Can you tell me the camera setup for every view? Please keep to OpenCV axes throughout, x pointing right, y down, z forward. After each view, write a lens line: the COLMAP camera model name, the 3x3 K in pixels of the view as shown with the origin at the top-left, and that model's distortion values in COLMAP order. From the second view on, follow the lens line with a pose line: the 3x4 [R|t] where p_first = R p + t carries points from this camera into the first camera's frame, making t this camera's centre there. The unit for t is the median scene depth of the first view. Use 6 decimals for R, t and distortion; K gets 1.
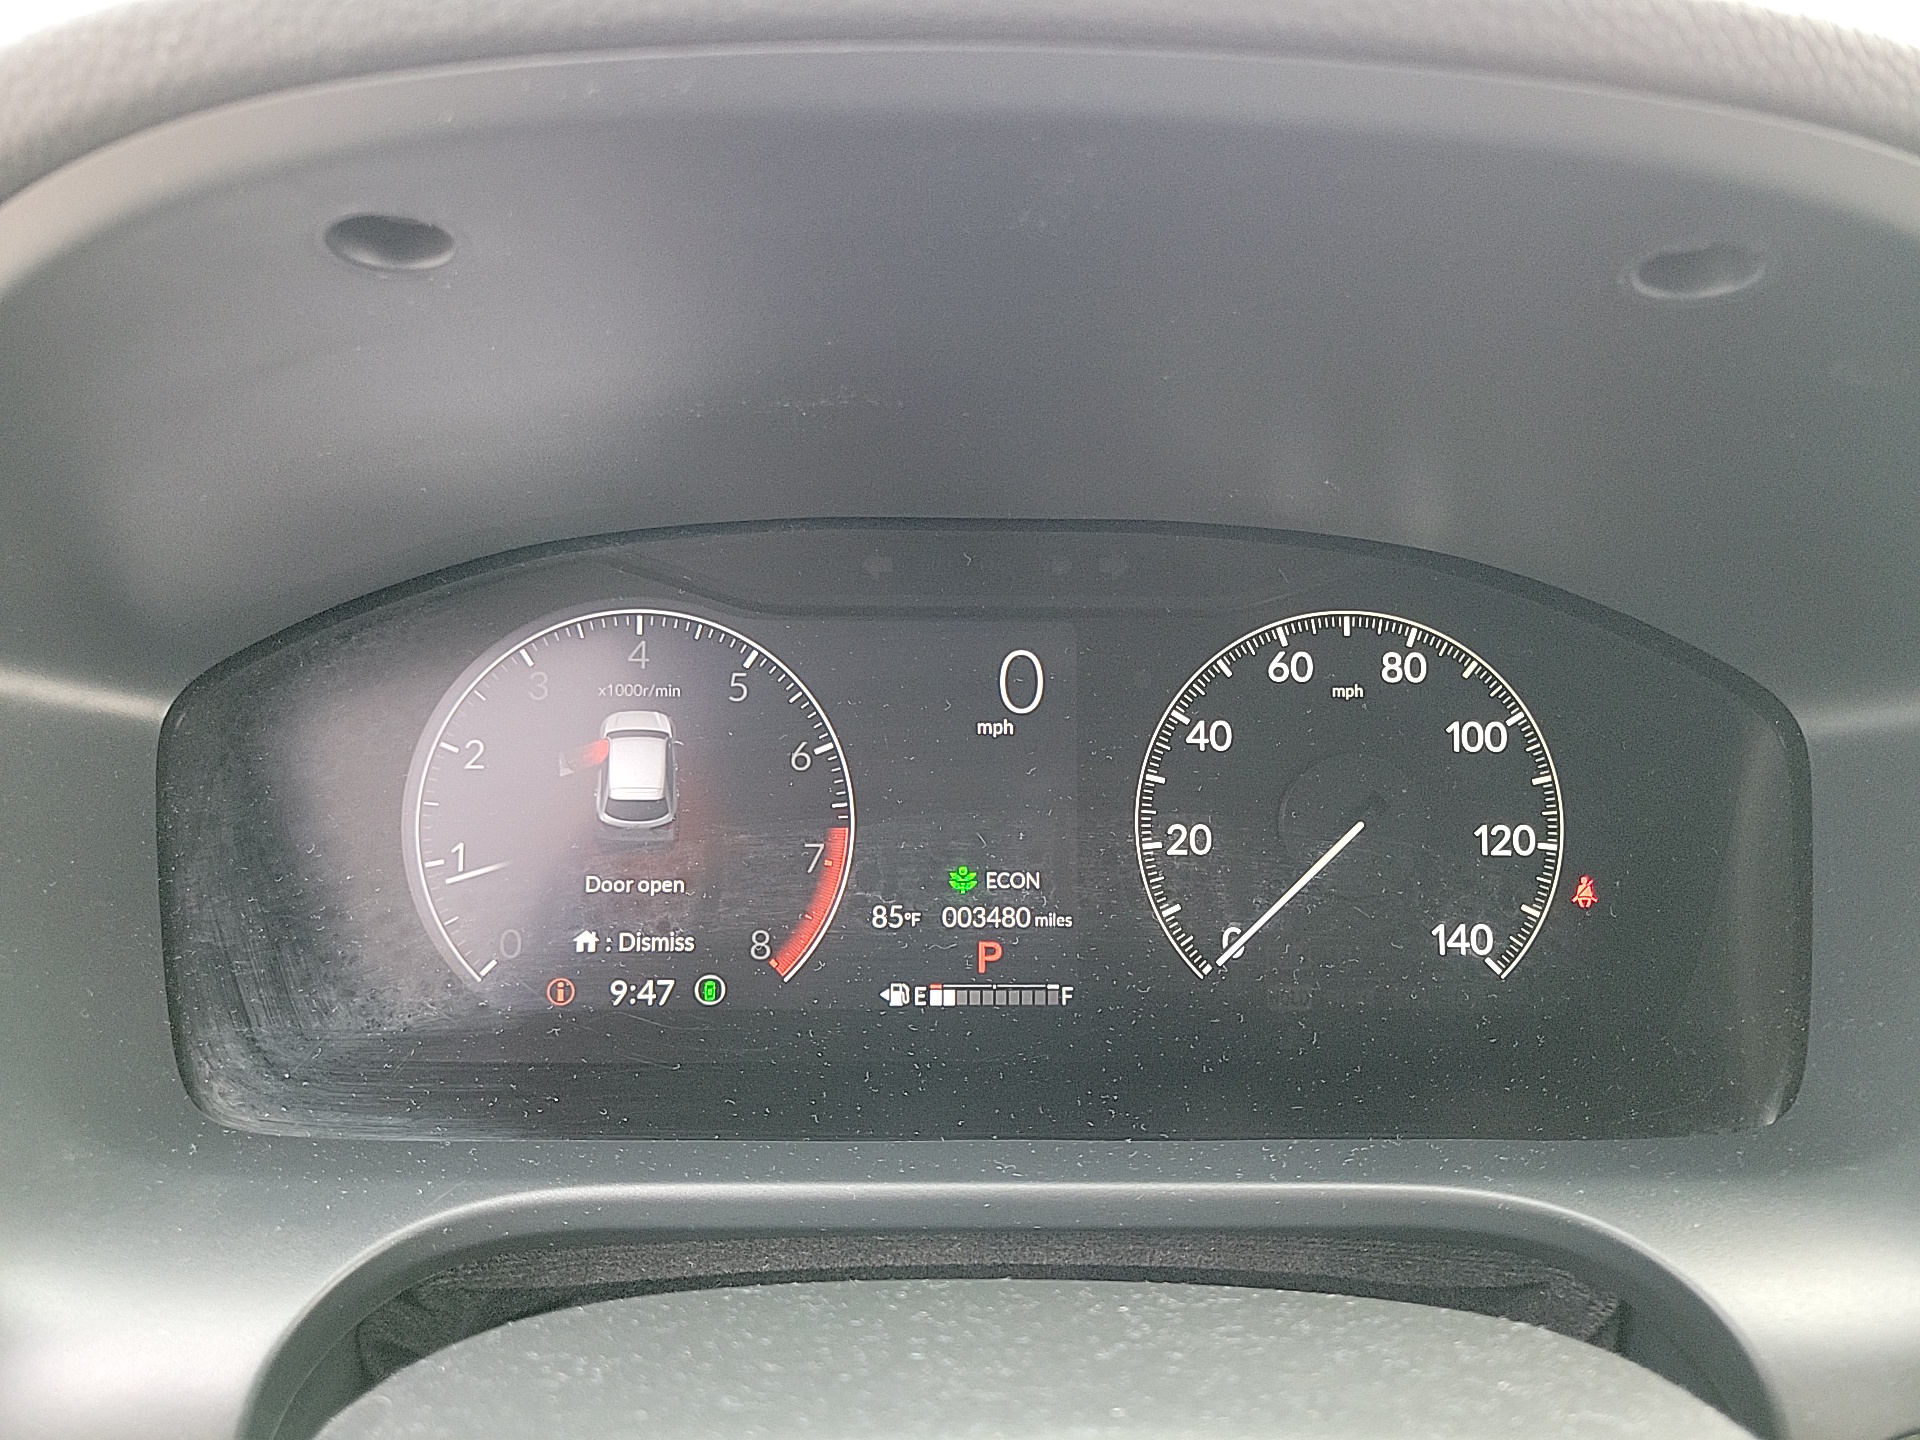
lens RADIAL K [[1472.9, 0, 936.1], [0, 1472.9, 752.5], [0, 0, 1]] dist [0.035340, -0.023007]
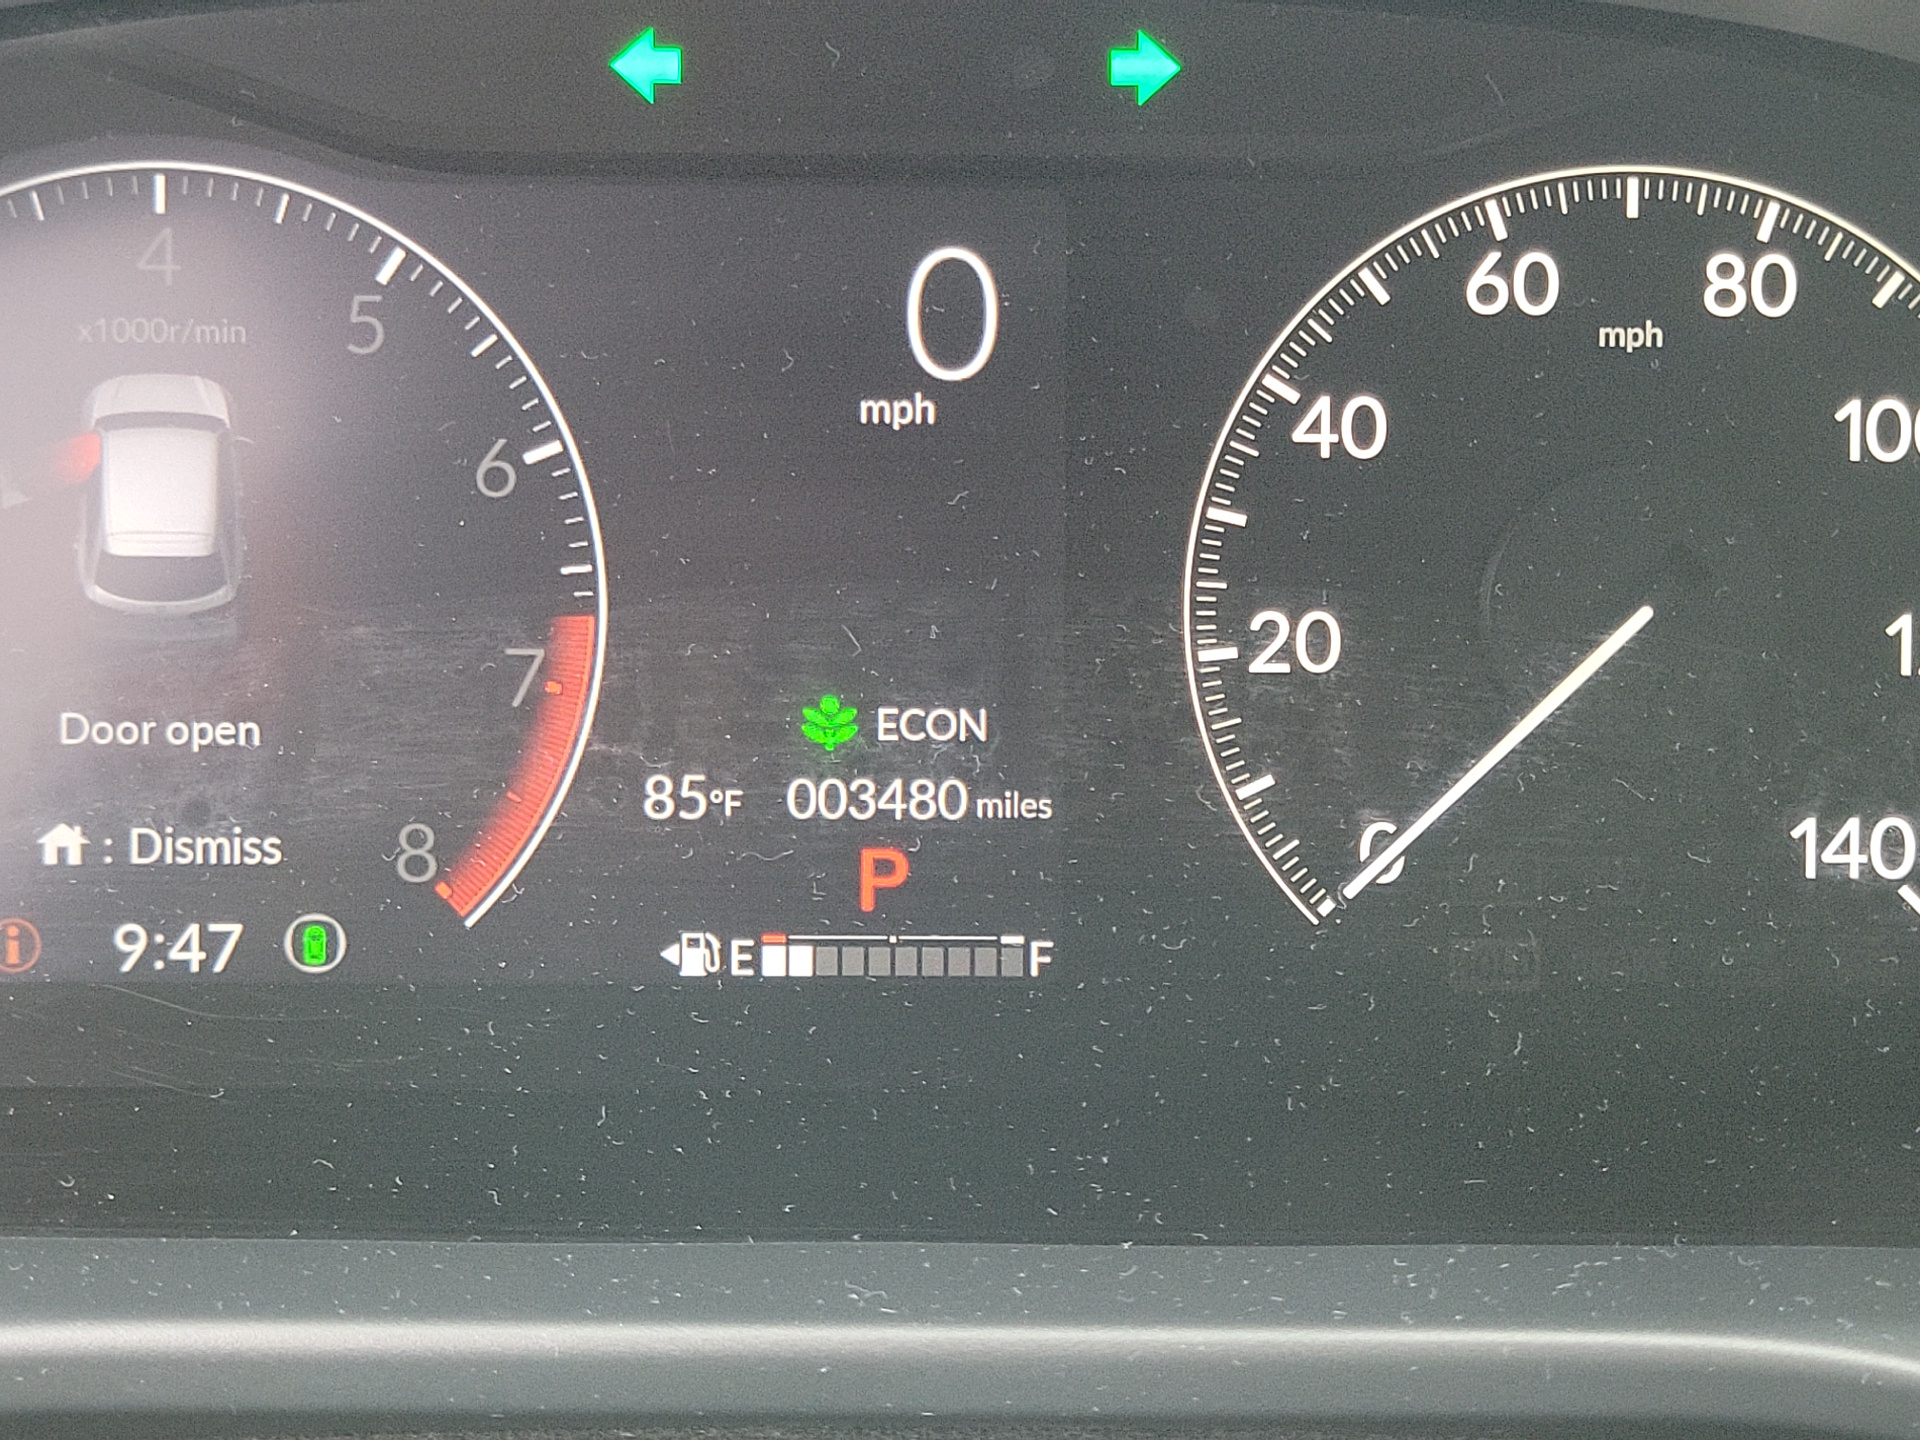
lens RADIAL K [[1472.9, 0, 943.0], [0, 1472.9, 677.5], [0, 0, 1]] dist [0.035340, -0.023007]
pose [[0.999774, 0.003219, -0.021017, 0.066069], [-0.001746, 0.997564, 0.069733, 0.037083], [0.021190, -0.069681, 0.997344, 0.512135]]
